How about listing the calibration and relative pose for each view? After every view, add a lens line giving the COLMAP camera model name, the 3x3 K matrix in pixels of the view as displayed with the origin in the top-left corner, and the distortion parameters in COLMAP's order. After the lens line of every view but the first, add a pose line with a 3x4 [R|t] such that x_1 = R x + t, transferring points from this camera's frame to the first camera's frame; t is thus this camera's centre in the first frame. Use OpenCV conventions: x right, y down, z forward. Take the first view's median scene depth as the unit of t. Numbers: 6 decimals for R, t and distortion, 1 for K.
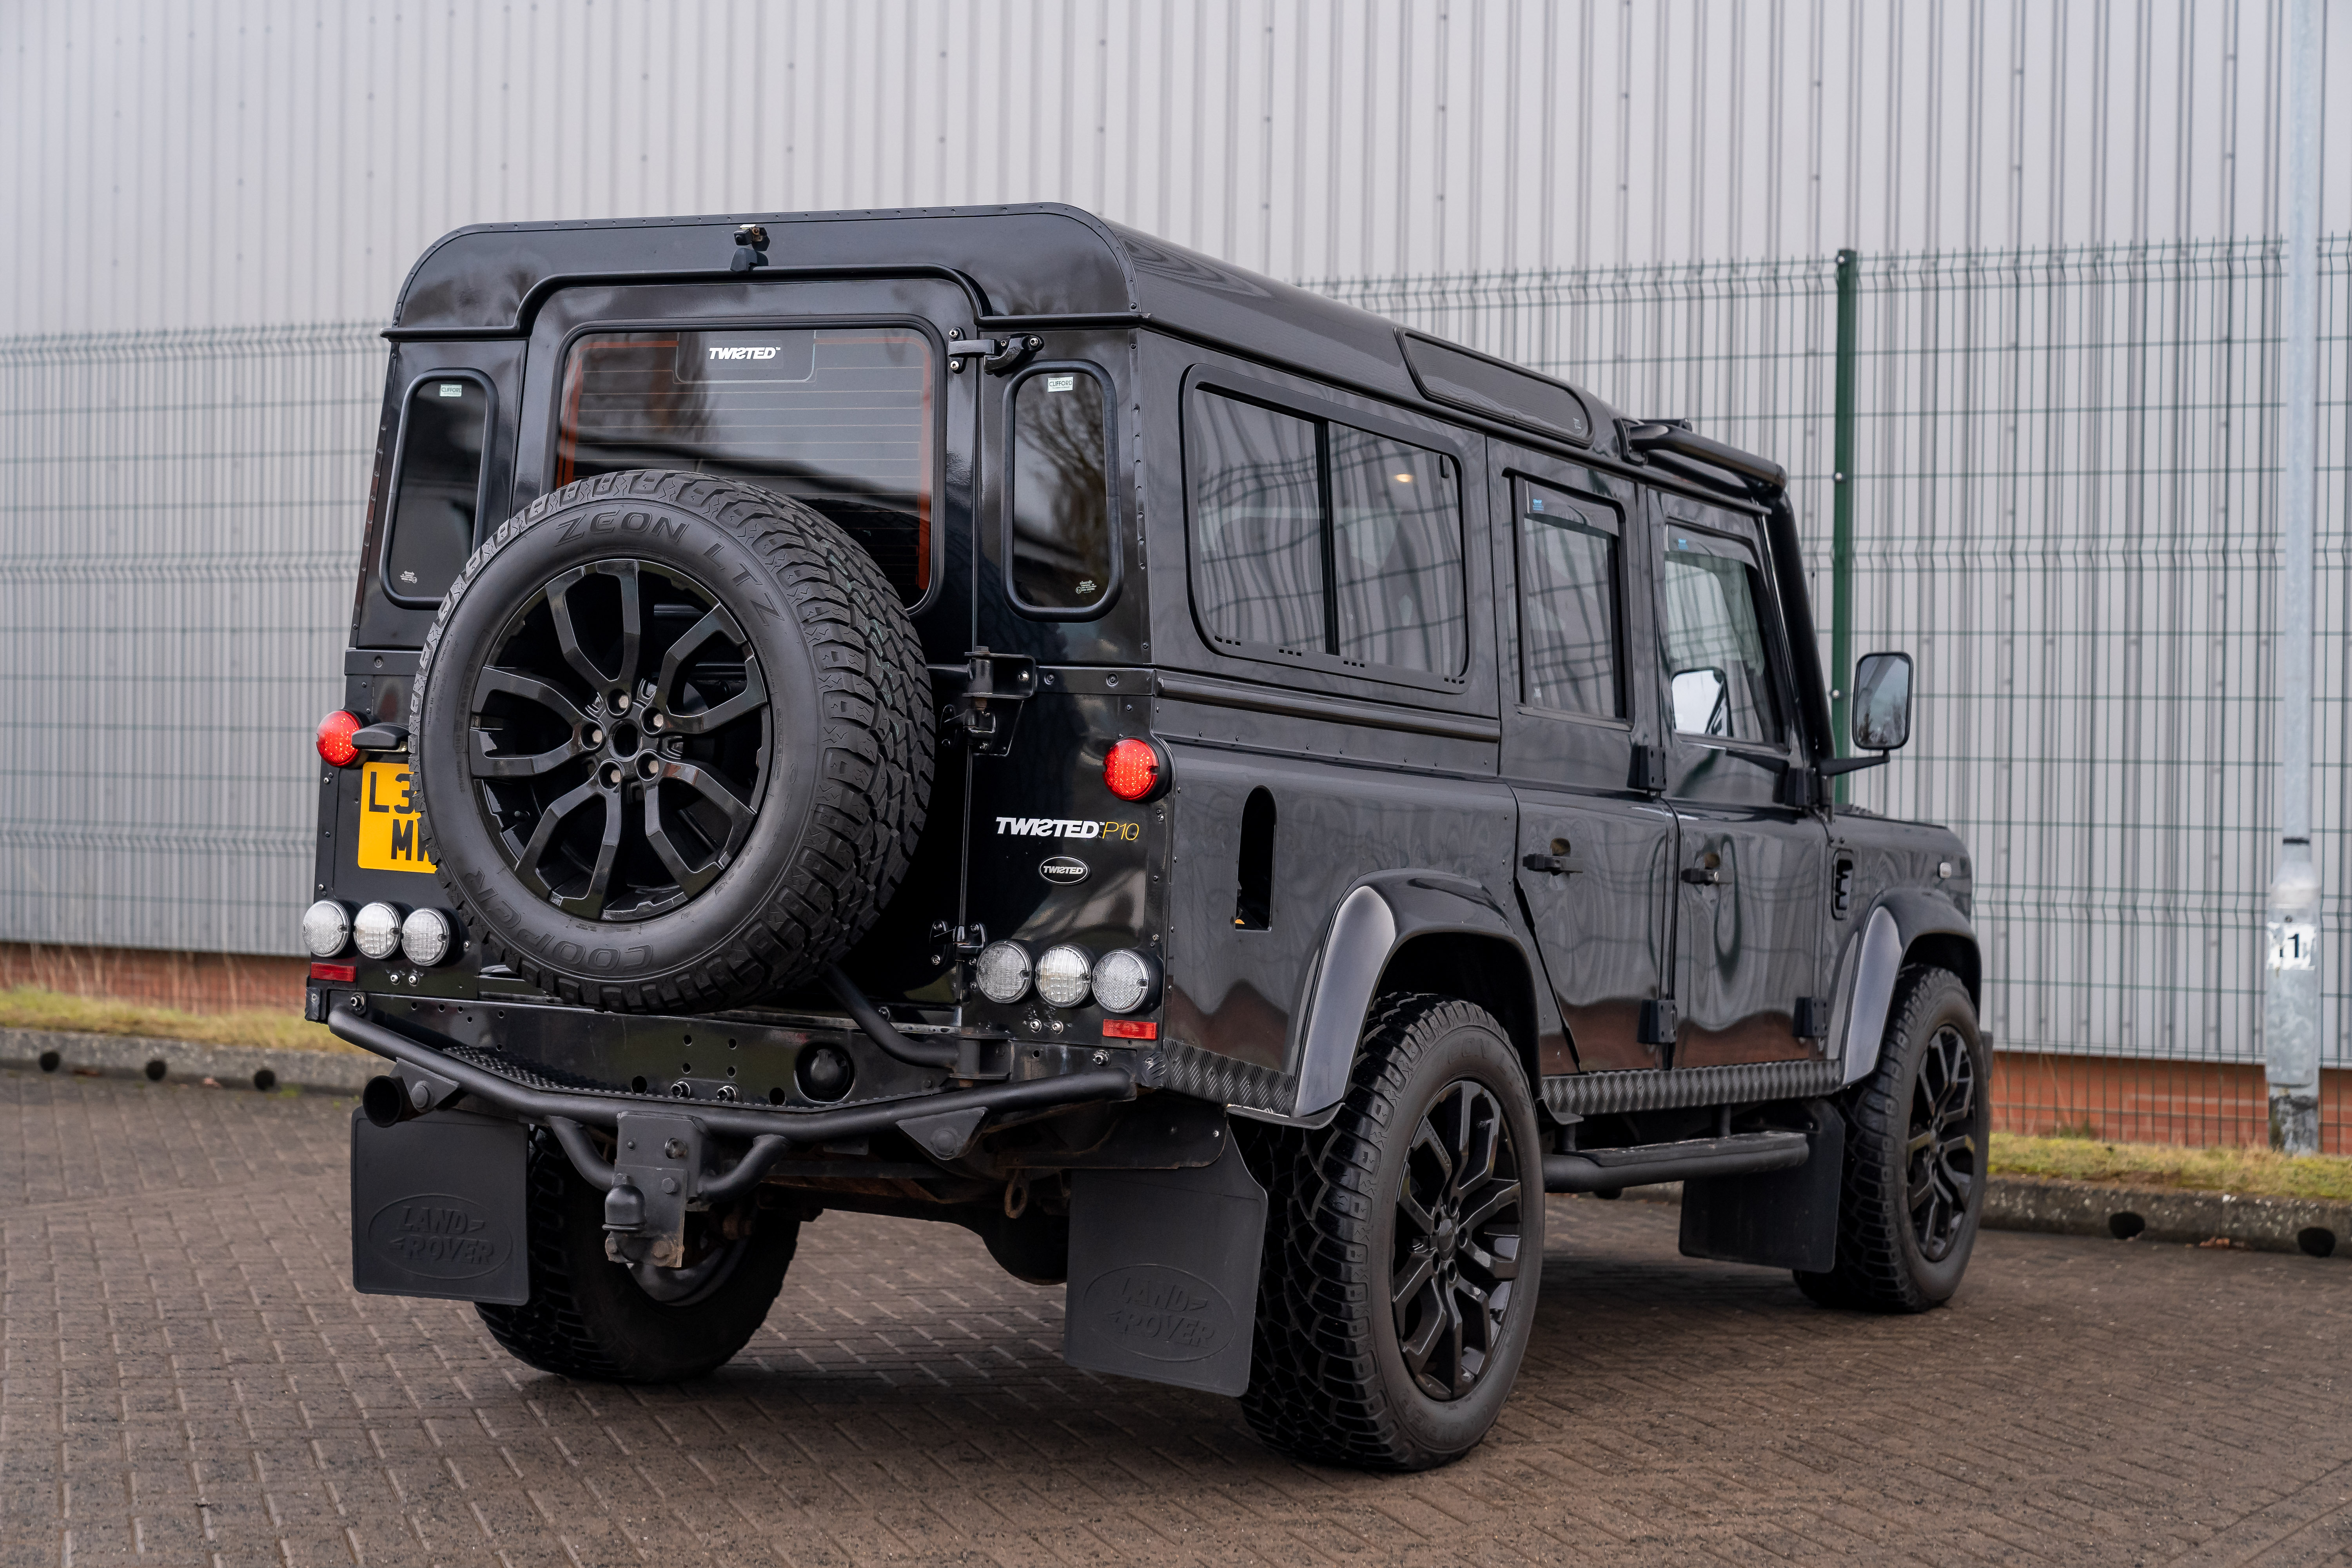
lens RADIAL K [[3941.7, 0, 1242.9], [0, 3941.7, 743.0], [0, 0, 1]] dist [0.012739, 0.000000]
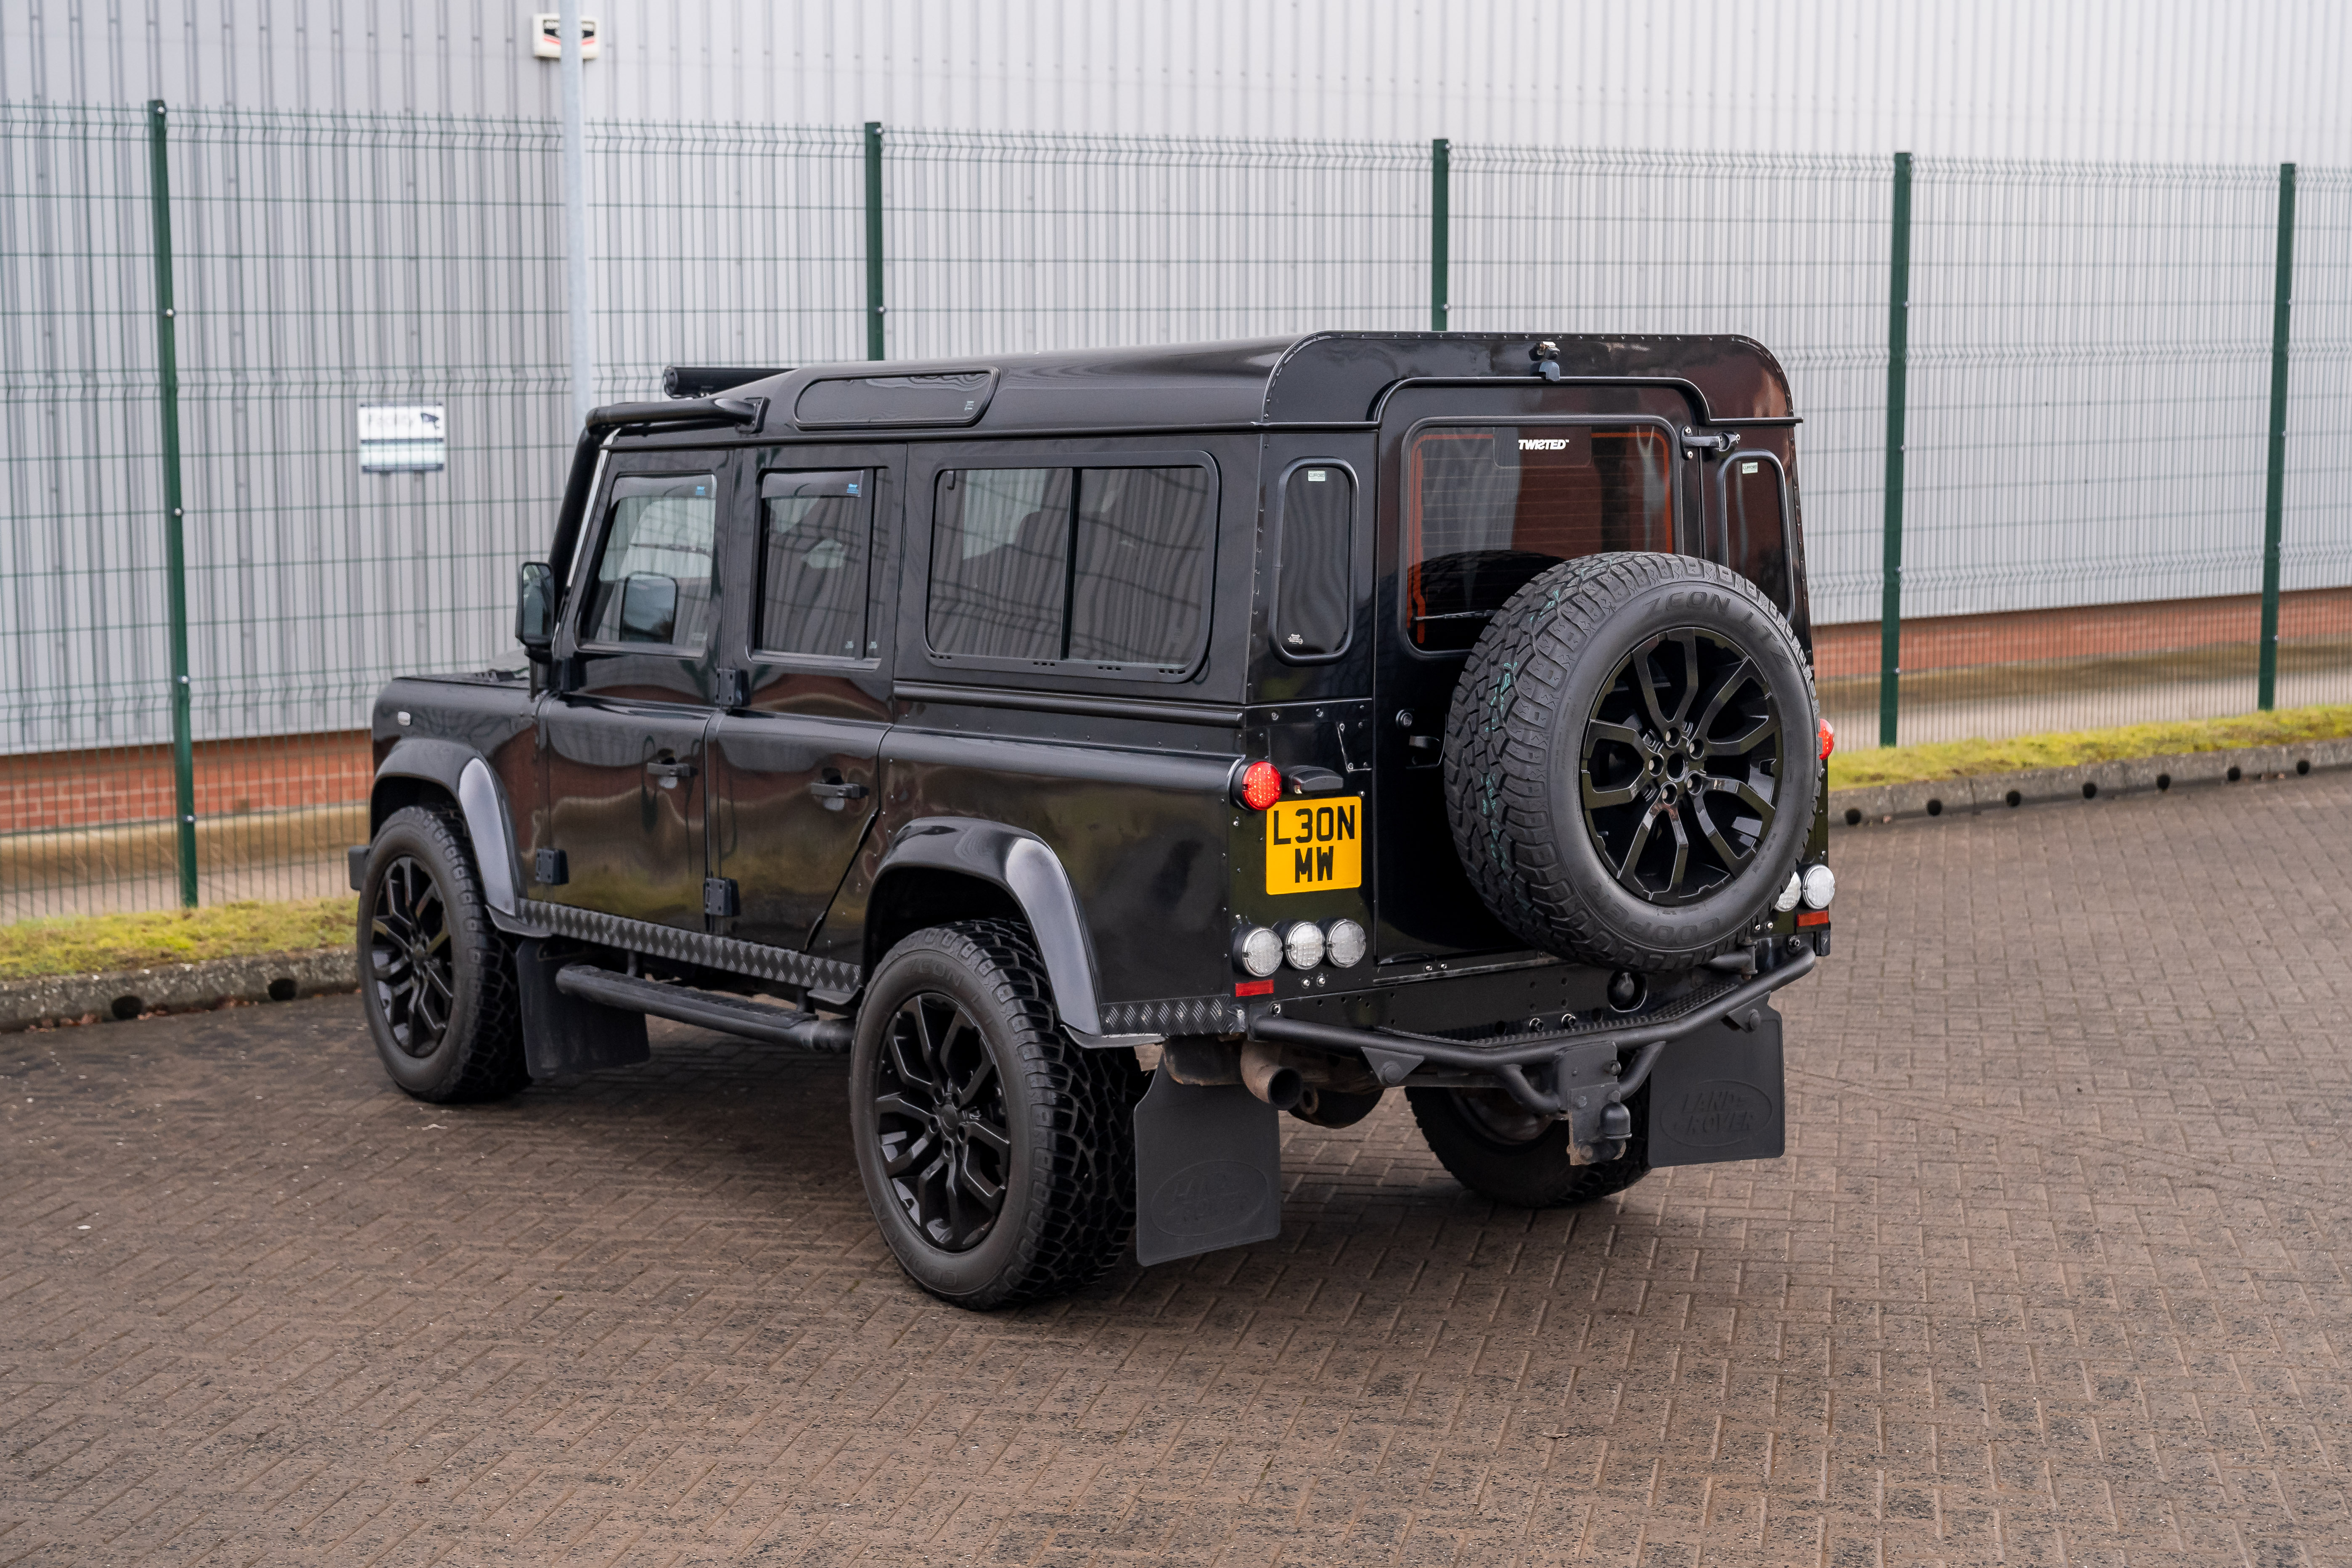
lens RADIAL K [[3660.5, 0, 1215.0], [0, 3660.5, 802.6], [0, 0, 1]] dist [0.008389, 0.000000]
pose [[0.450393, -0.140880, 0.881646, -1.292944], [0.012315, 0.988359, 0.151641, -0.174013], [-0.892745, -0.057440, 0.446885, 0.589967]]
